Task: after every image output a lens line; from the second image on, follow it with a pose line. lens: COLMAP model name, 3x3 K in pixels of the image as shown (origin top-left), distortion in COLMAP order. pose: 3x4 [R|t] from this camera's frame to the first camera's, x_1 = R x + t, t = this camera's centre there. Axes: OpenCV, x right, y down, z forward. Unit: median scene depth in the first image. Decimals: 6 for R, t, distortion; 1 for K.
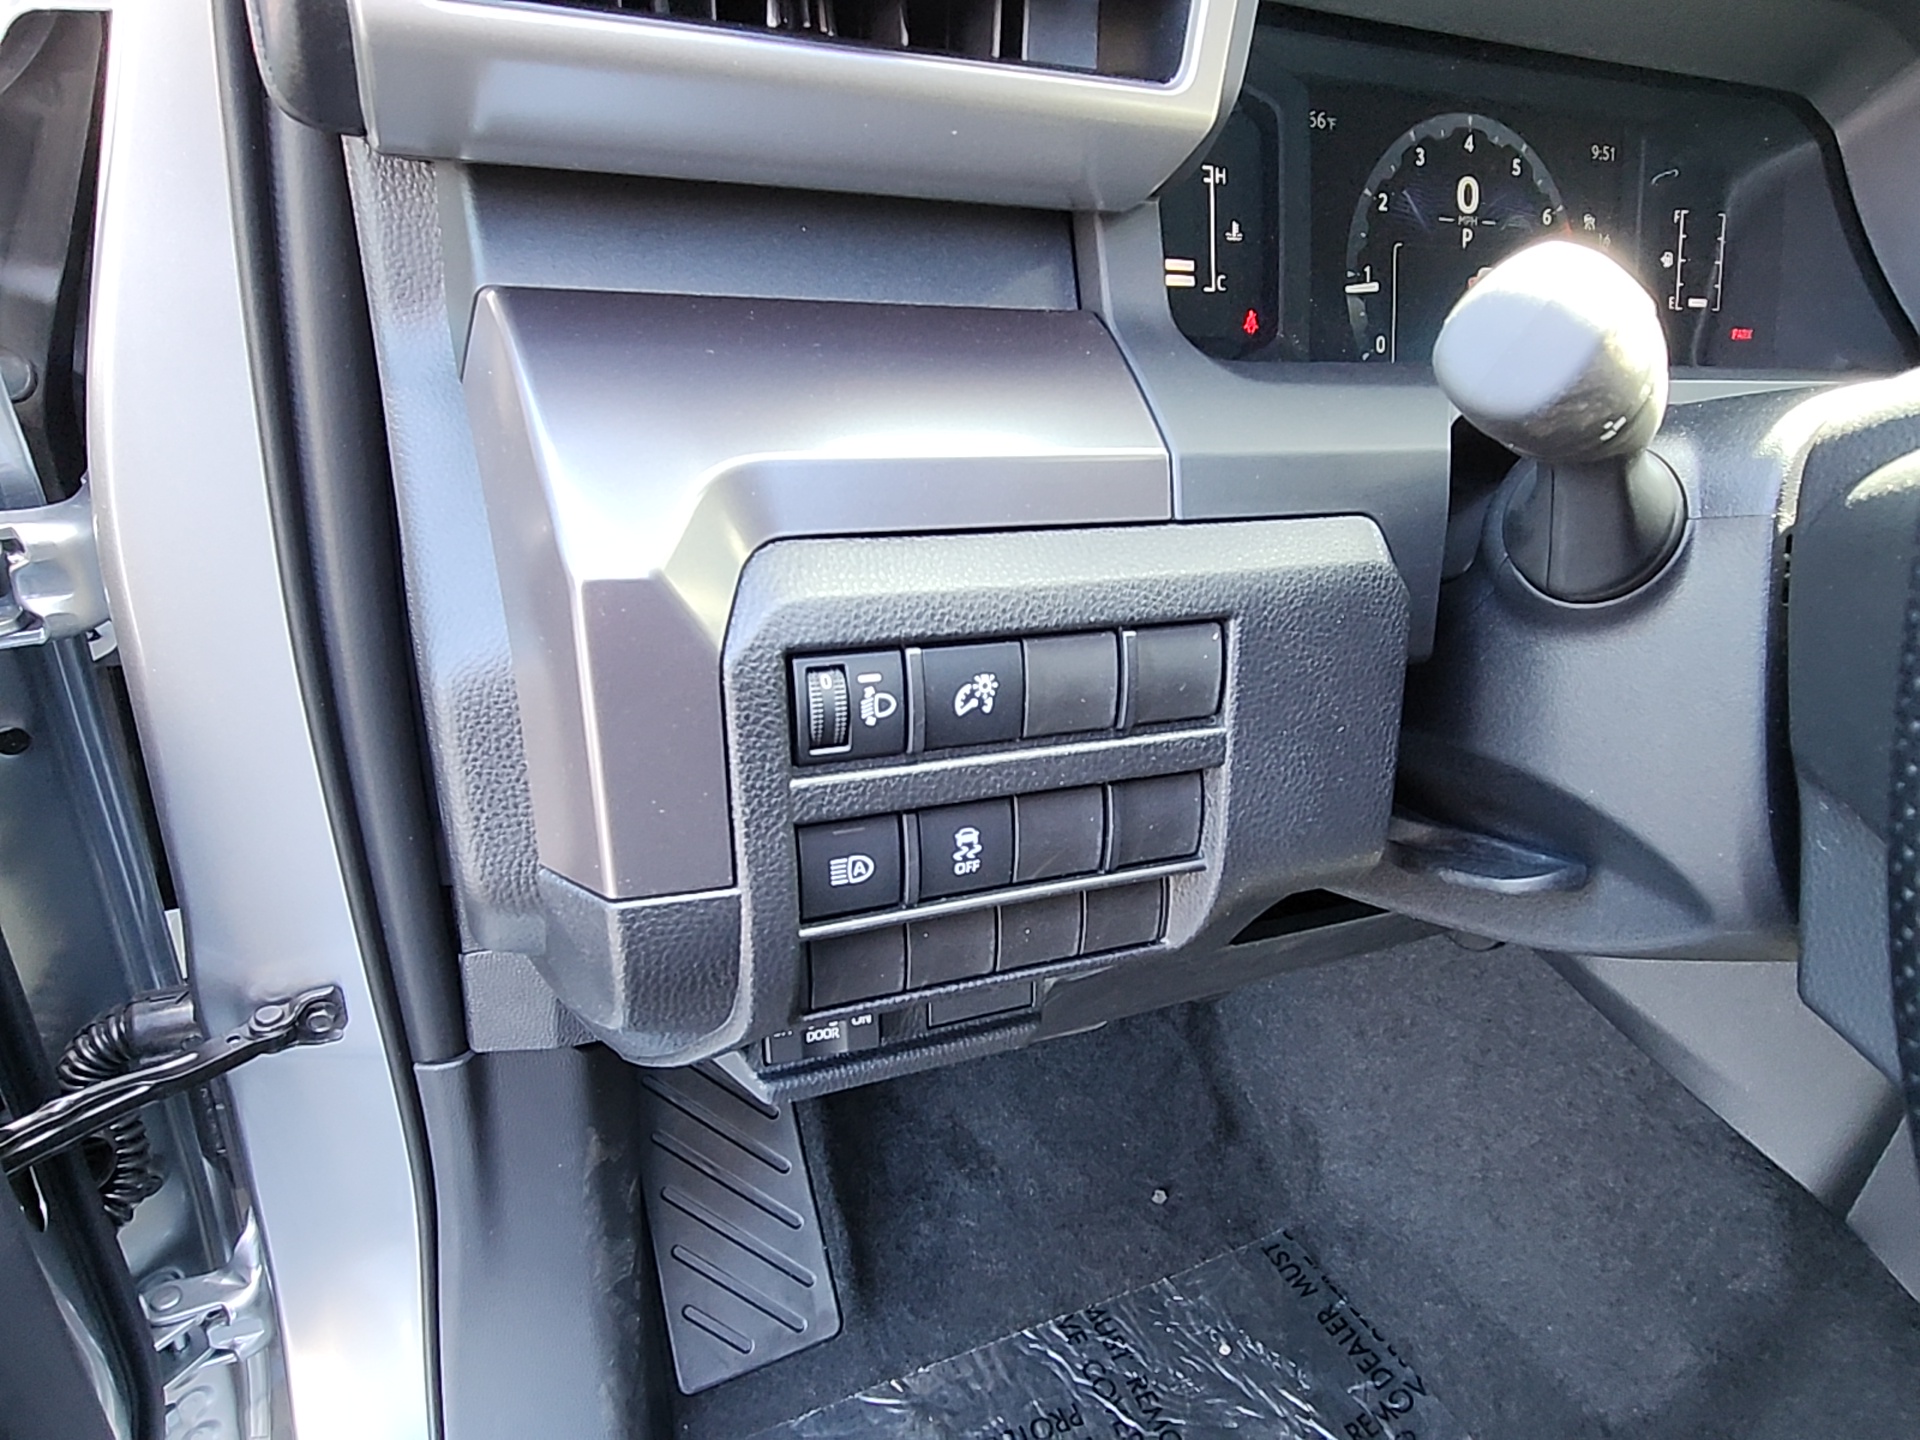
lens RADIAL K [[1130.9, 0, 992.5], [0, 1130.9, 768.7], [0, 0, 1]] dist [-0.004011, -0.001337]
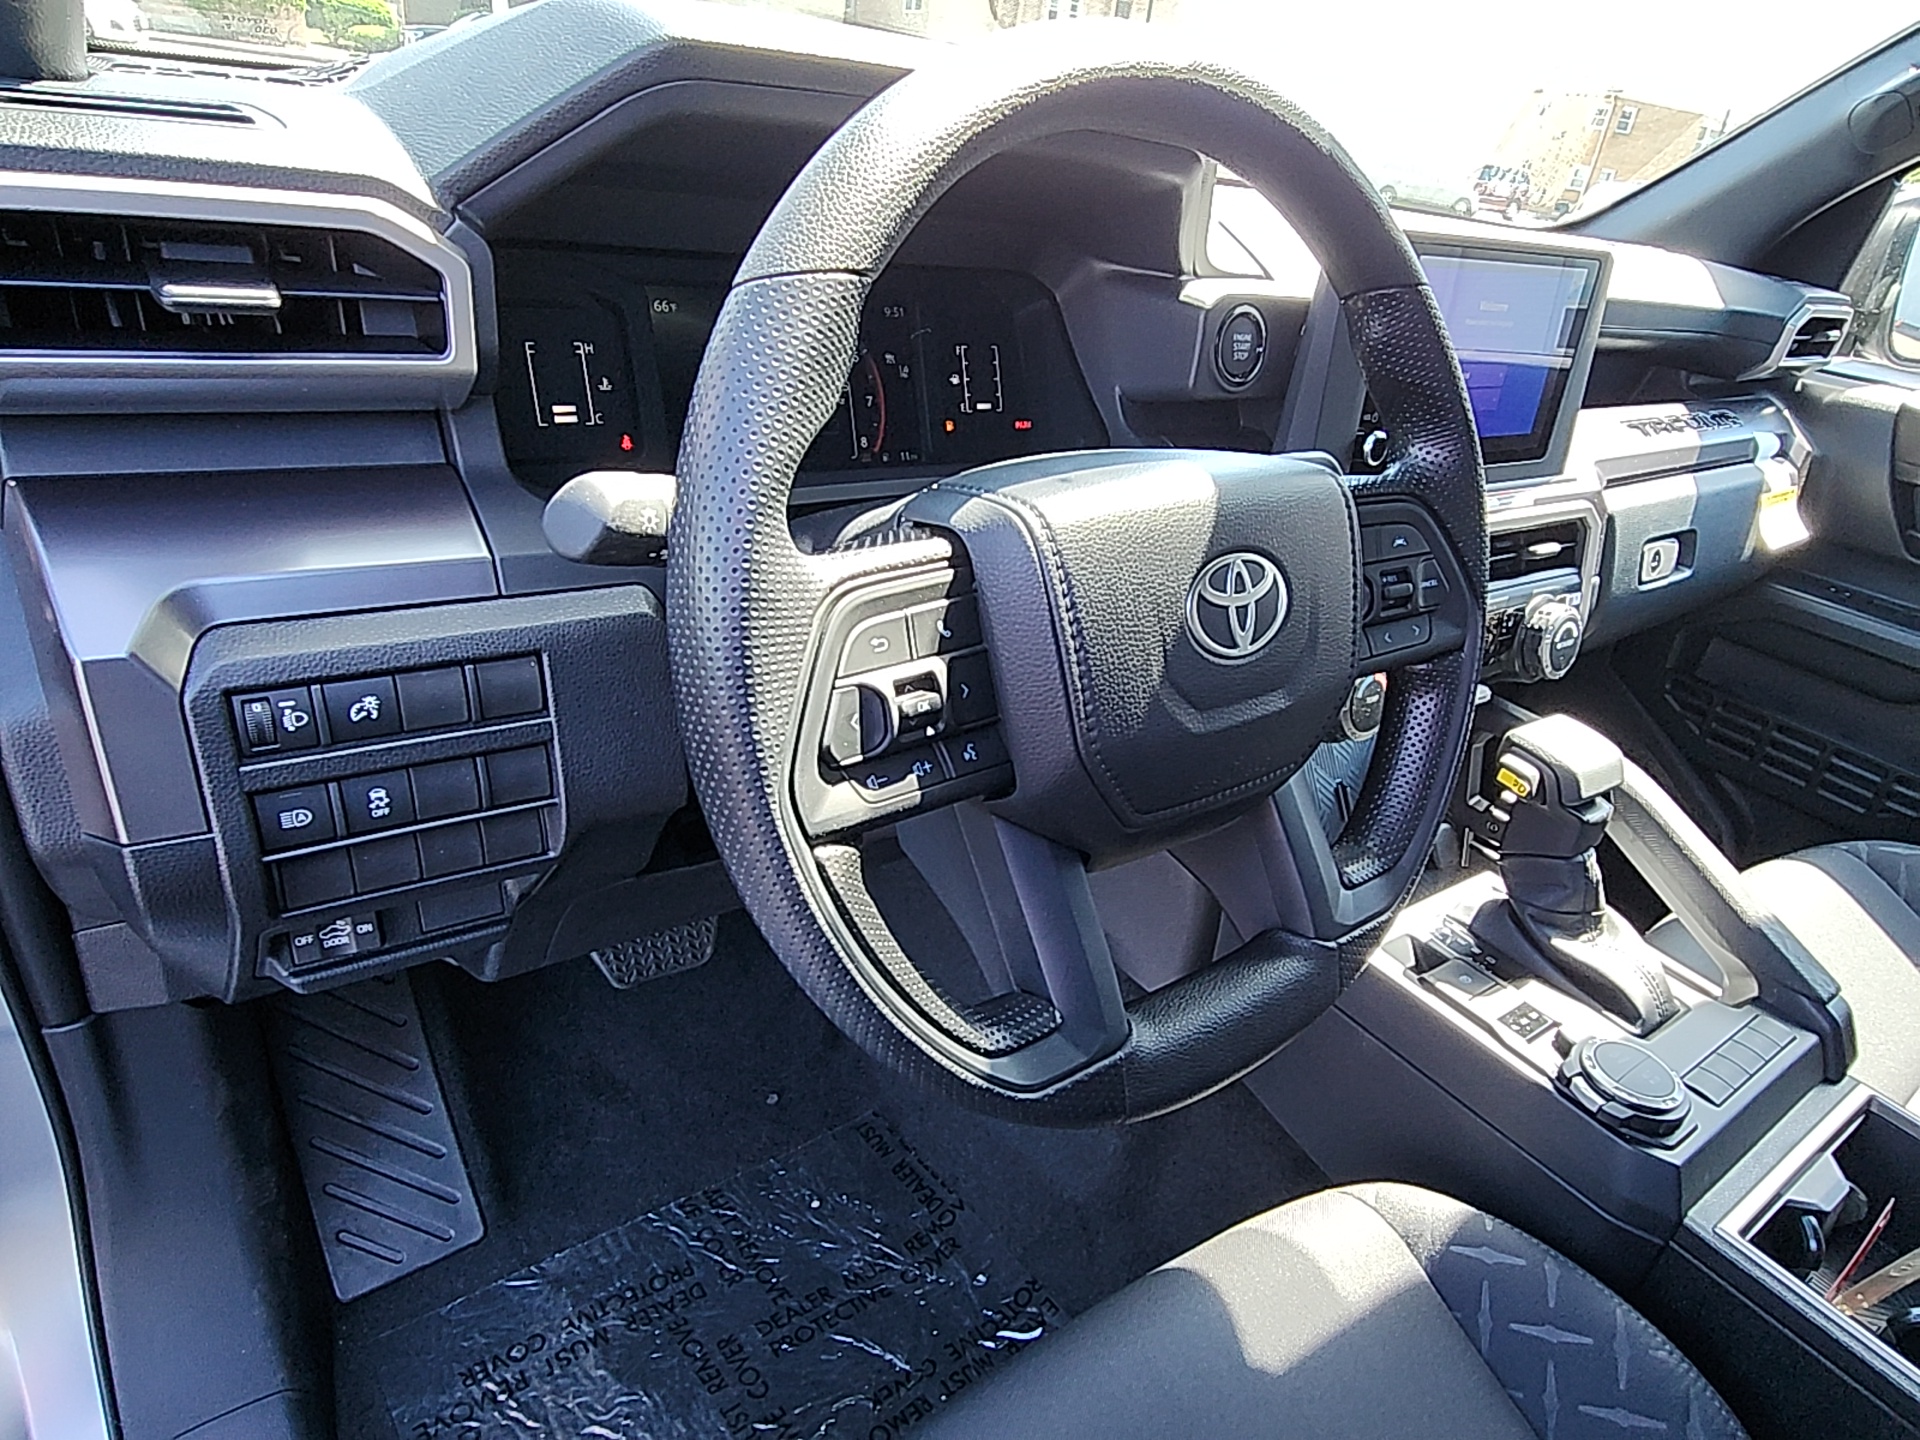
lens RADIAL K [[1130.9, 0, 992.5], [0, 1130.9, 768.7], [0, 0, 1]] dist [-0.004011, -0.001337]
pose [[0.975356, -0.078646, 0.206143, 0.280630], [0.076400, 0.996899, 0.018844, 0.032961], [-0.206986, -0.002630, 0.978340, -0.437086]]
